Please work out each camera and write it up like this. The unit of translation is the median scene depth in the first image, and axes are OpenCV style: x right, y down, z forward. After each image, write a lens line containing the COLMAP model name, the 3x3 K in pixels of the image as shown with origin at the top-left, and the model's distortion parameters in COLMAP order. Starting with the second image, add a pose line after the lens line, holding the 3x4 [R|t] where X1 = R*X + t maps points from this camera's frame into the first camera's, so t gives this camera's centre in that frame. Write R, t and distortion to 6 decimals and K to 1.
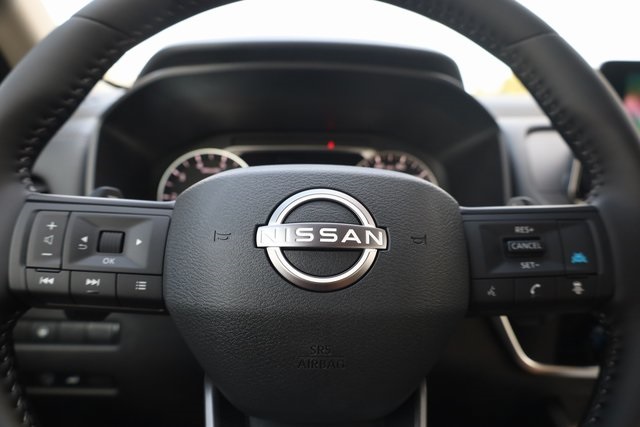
lens RADIAL K [[457.3, 0, 320.0], [0, 457.3, 213.5], [0, 0, 1]] dist [0.023506, -0.001269]
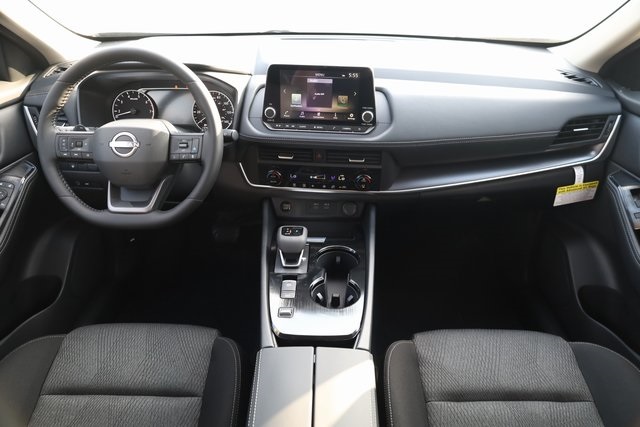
lens RADIAL K [[457.3, 0, 320.0], [0, 457.3, 213.5], [0, 0, 1]] dist [0.023506, -0.001269]
pose [[0.992995, 0.005932, -0.118006, 2.037544], [0.034501, 0.940656, 0.337603, -0.633026], [0.113006, -0.339309, 0.933862, -2.618272]]
